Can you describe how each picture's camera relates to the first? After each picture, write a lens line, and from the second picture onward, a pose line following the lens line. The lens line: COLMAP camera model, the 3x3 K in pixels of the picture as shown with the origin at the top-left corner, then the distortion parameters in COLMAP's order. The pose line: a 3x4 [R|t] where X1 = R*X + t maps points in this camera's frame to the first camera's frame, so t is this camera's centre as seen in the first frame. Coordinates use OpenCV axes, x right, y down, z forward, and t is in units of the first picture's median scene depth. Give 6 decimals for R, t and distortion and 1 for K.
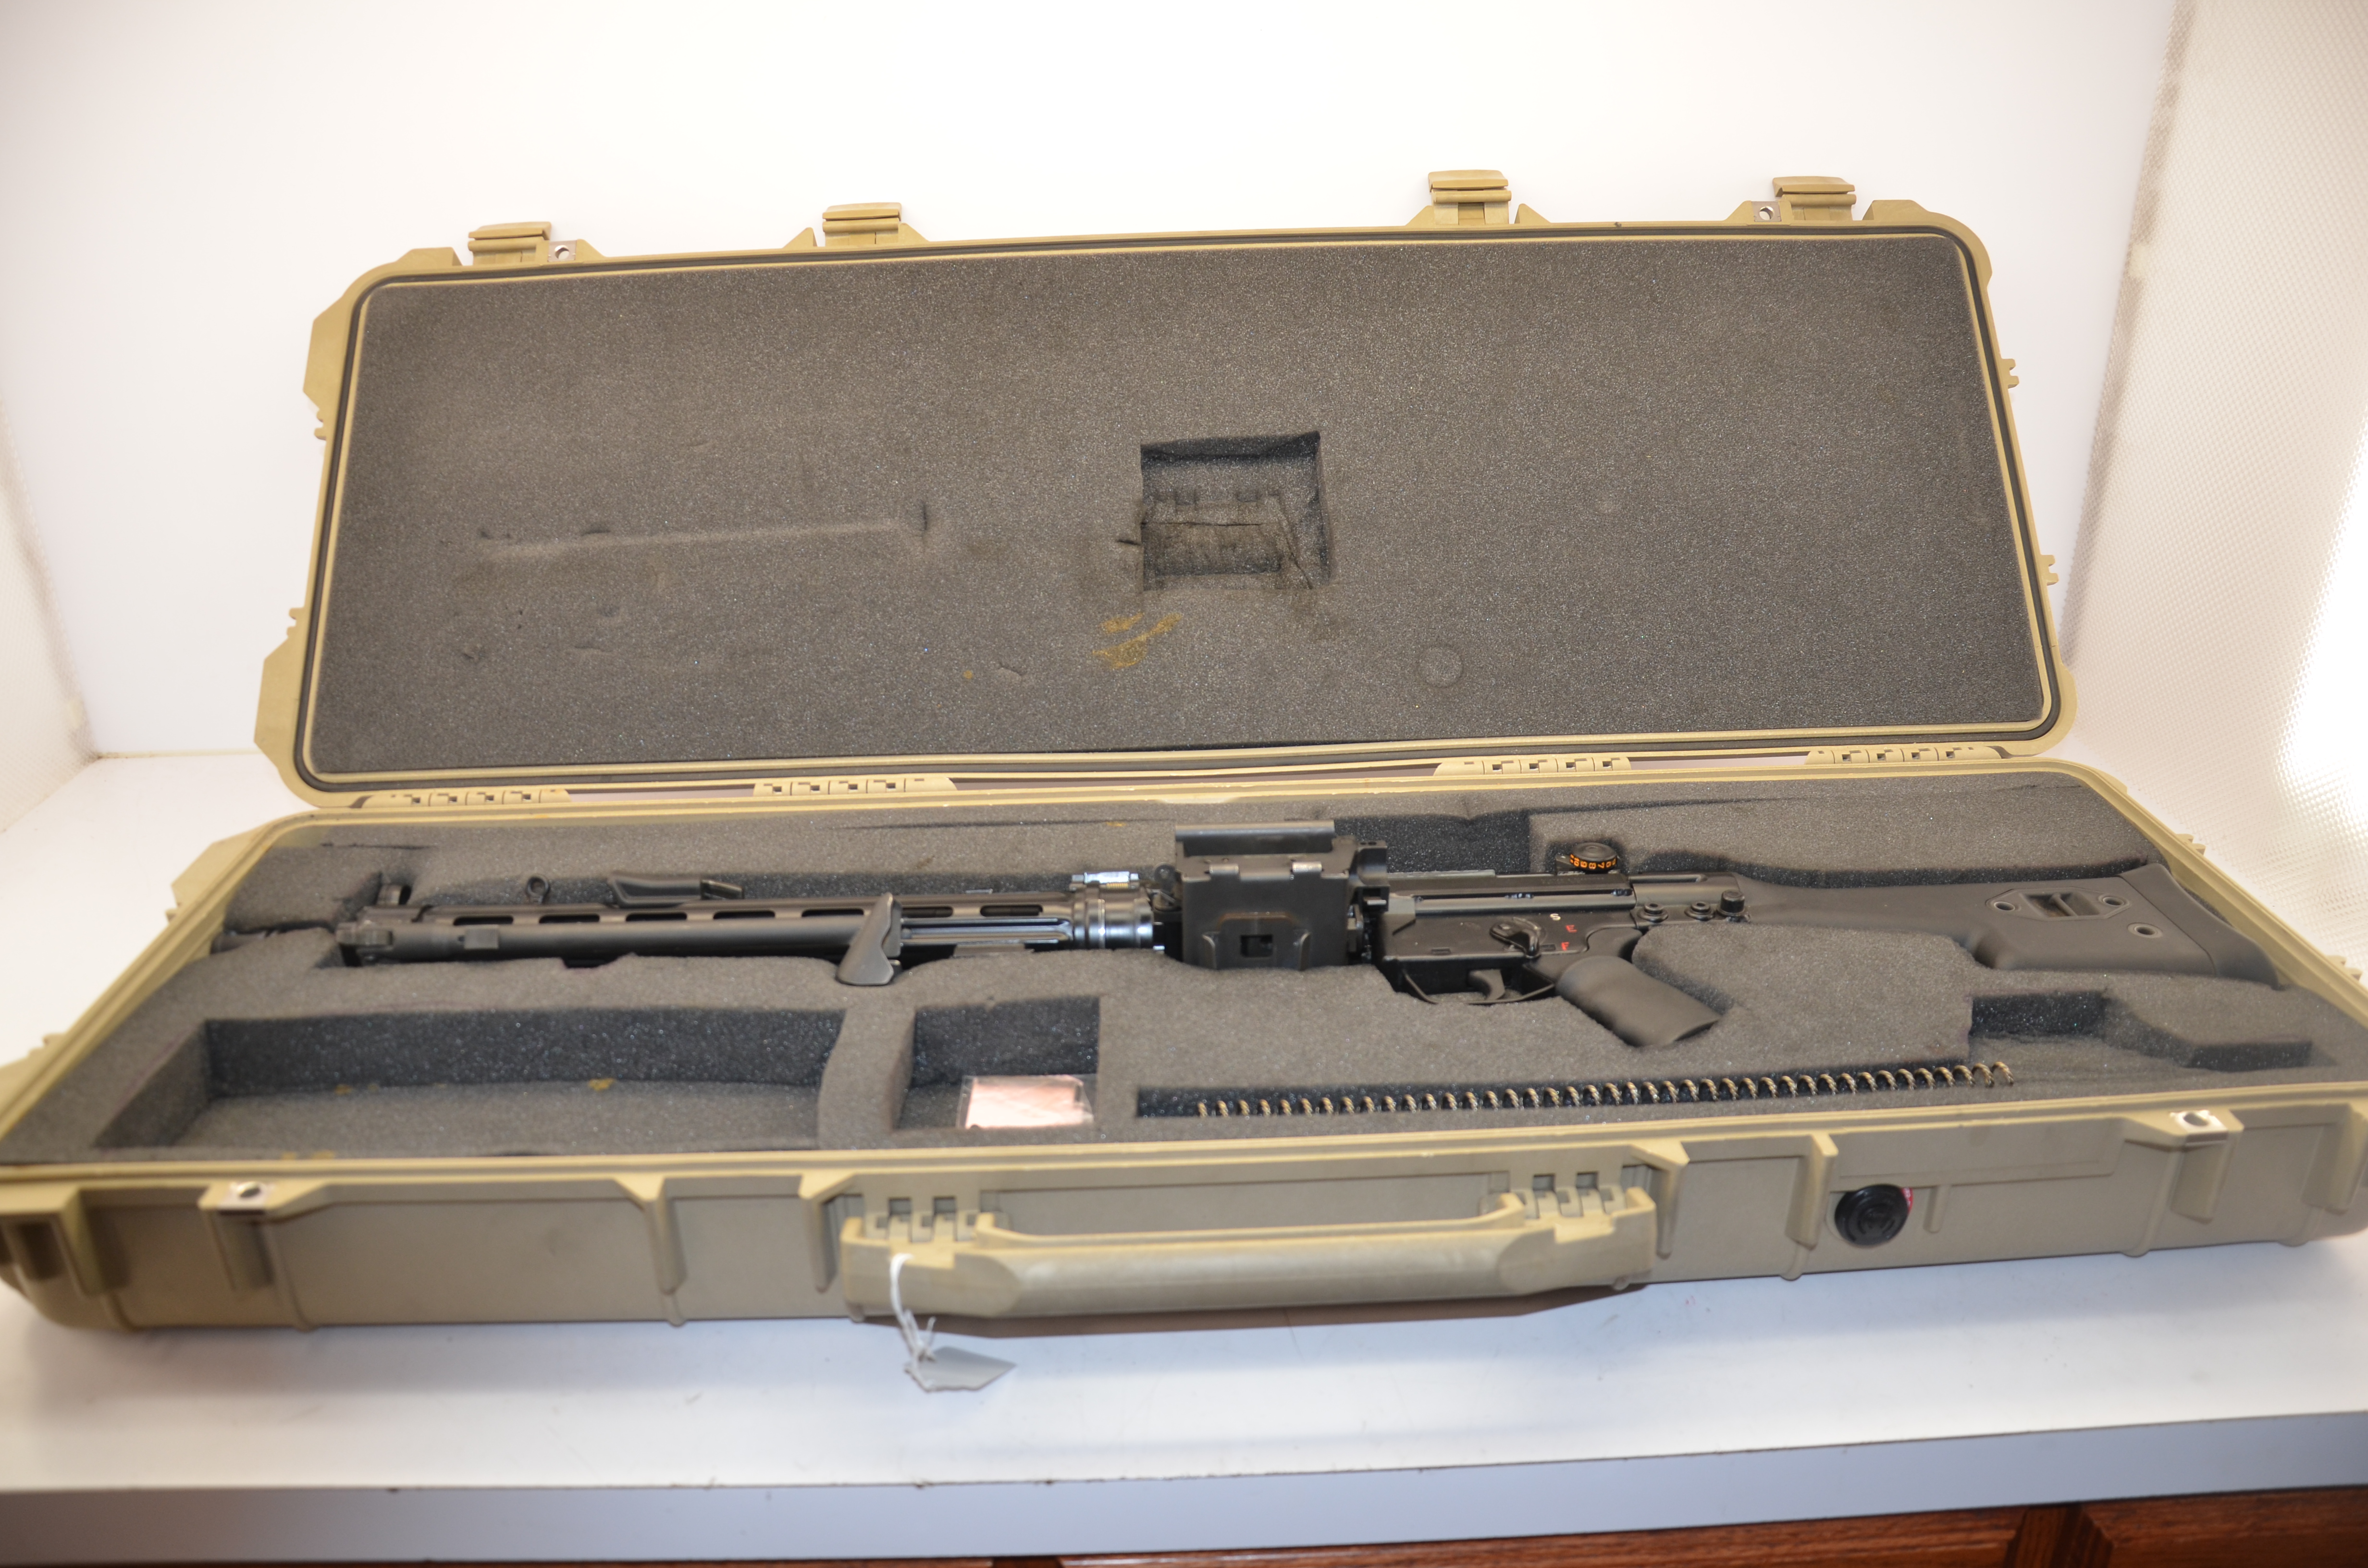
lens RADIAL K [[1800.4, 0, 1184.0], [0, 1800.4, 784.0], [0, 0, 1]] dist [-0.171055, 0.115748]
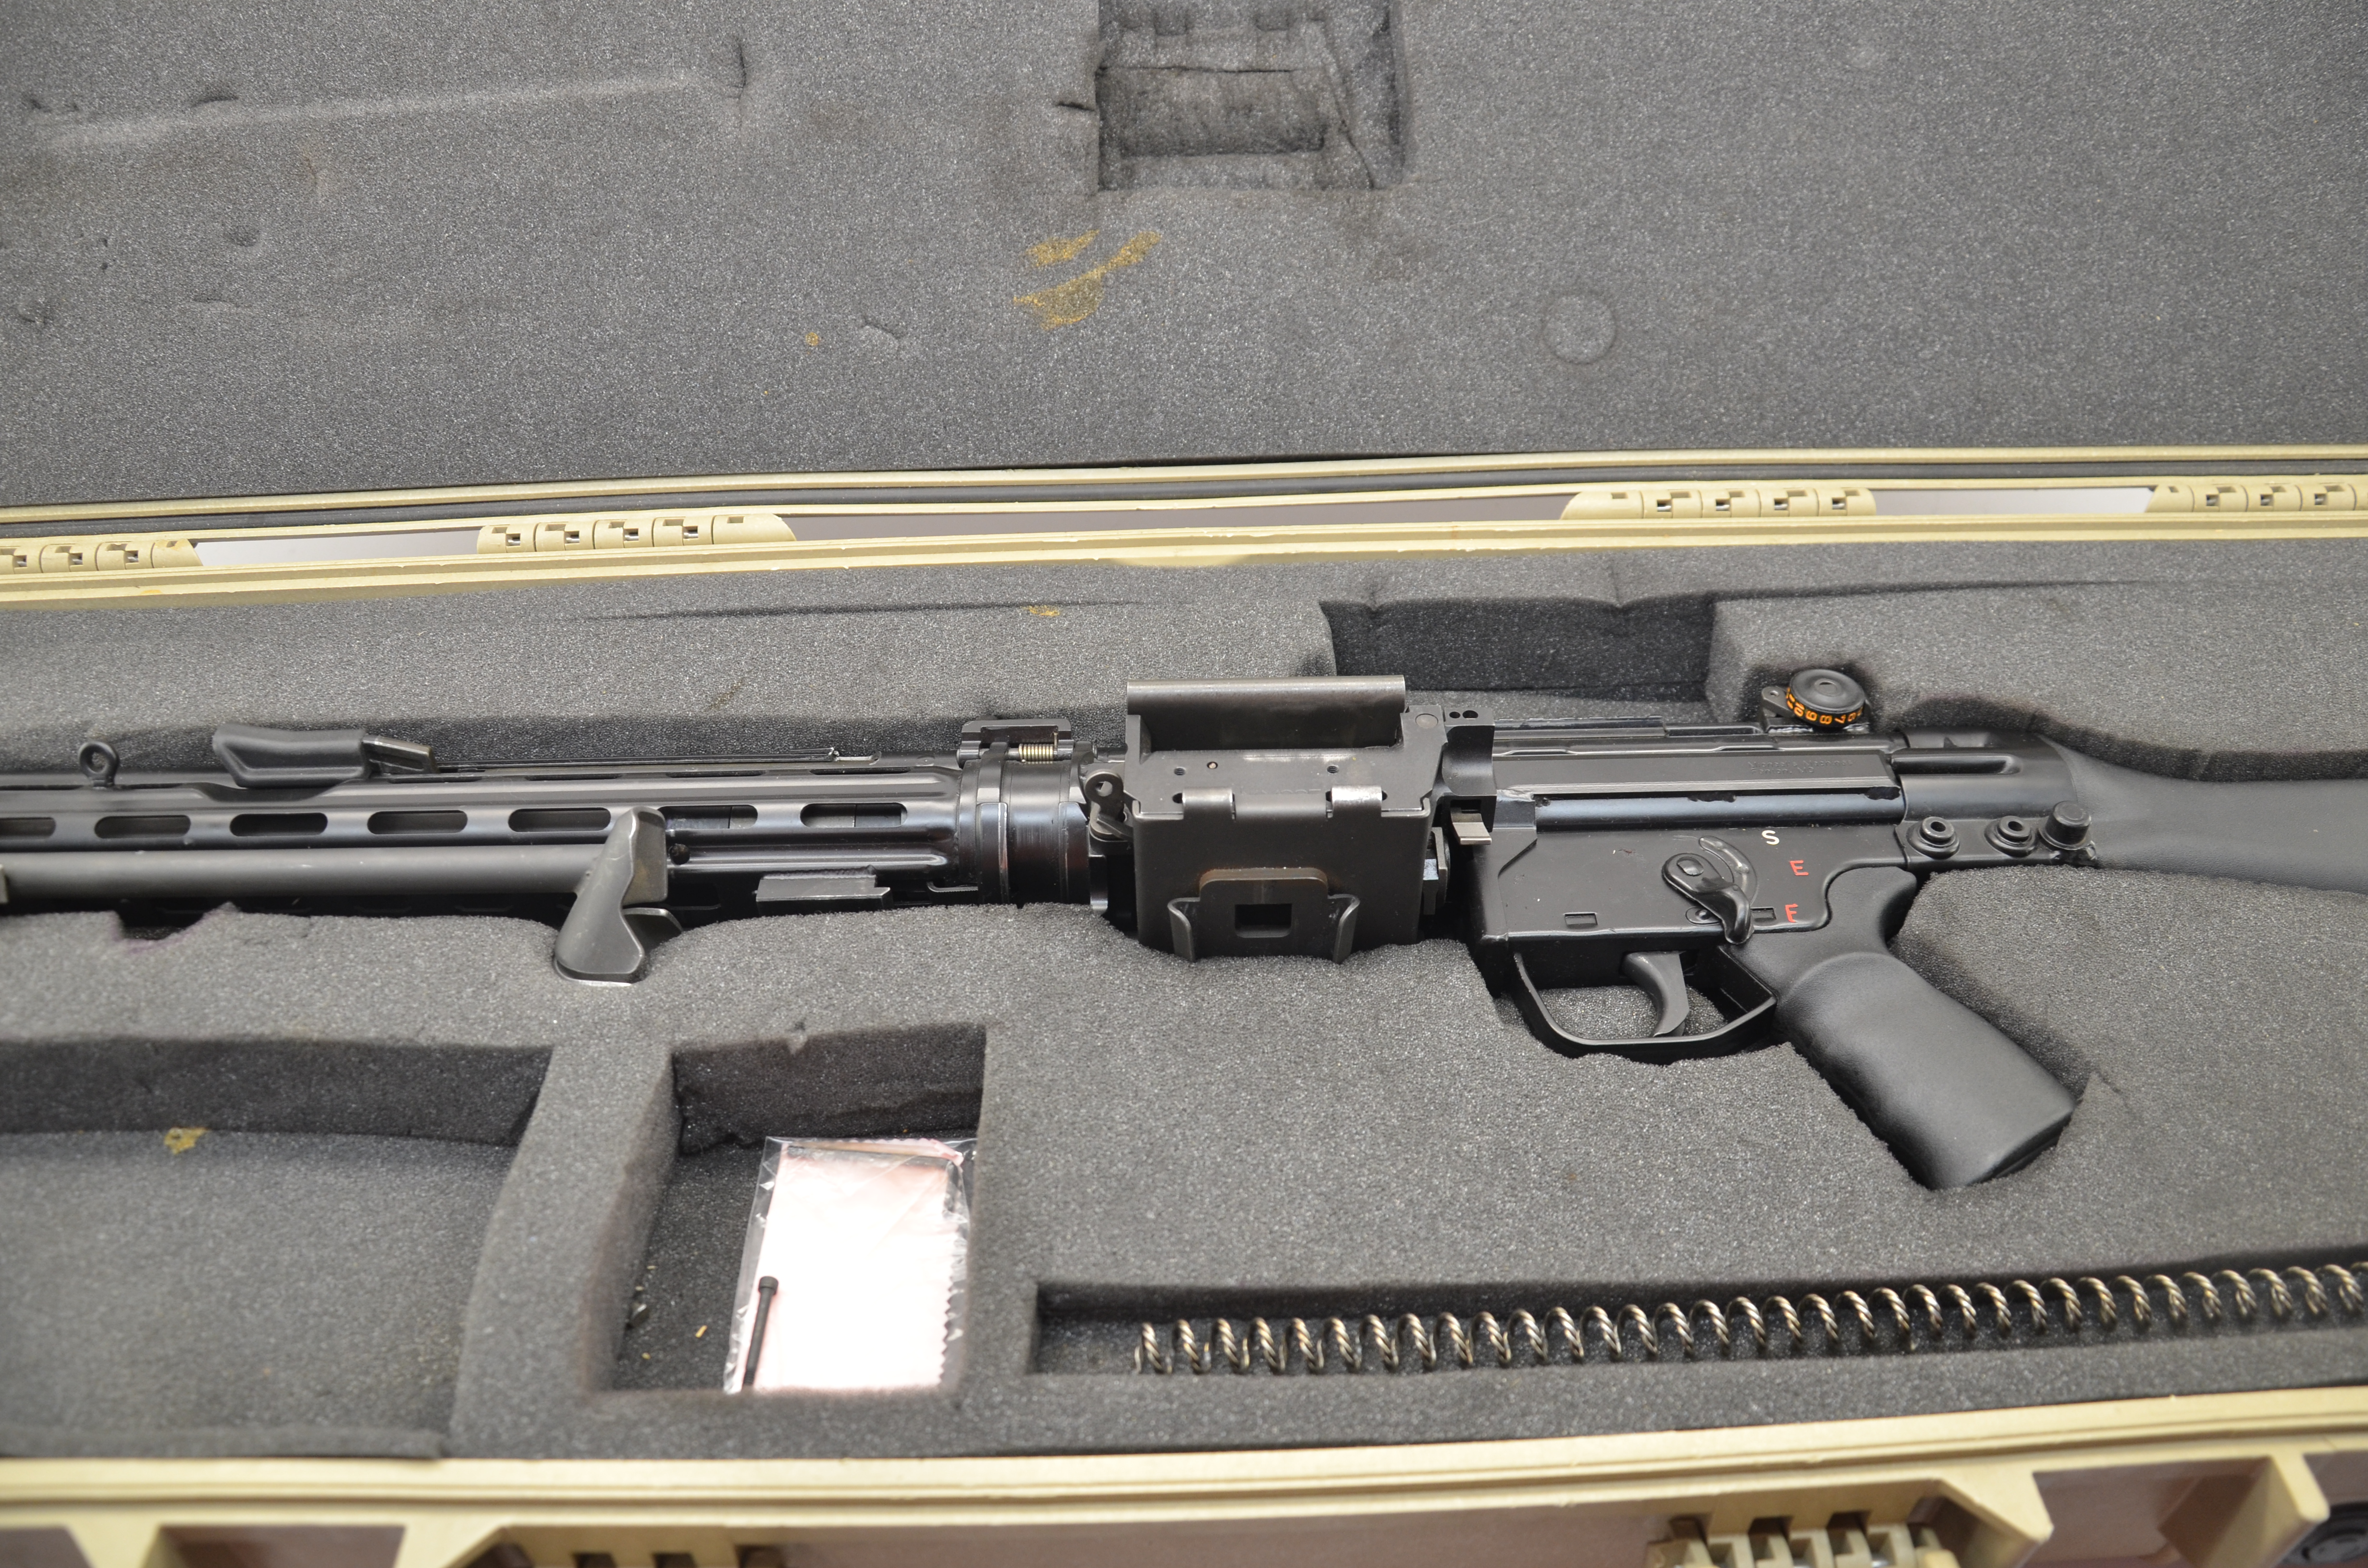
lens RADIAL K [[1800.4, 0, 1184.0], [0, 1800.4, 784.0], [0, 0, 1]] dist [-0.171055, 0.115748]
pose [[0.999806, 0.012080, -0.015551, 0.019250], [-0.006667, 0.950736, 0.309930, -0.107087], [0.018529, -0.309766, 0.950632, 0.384726]]
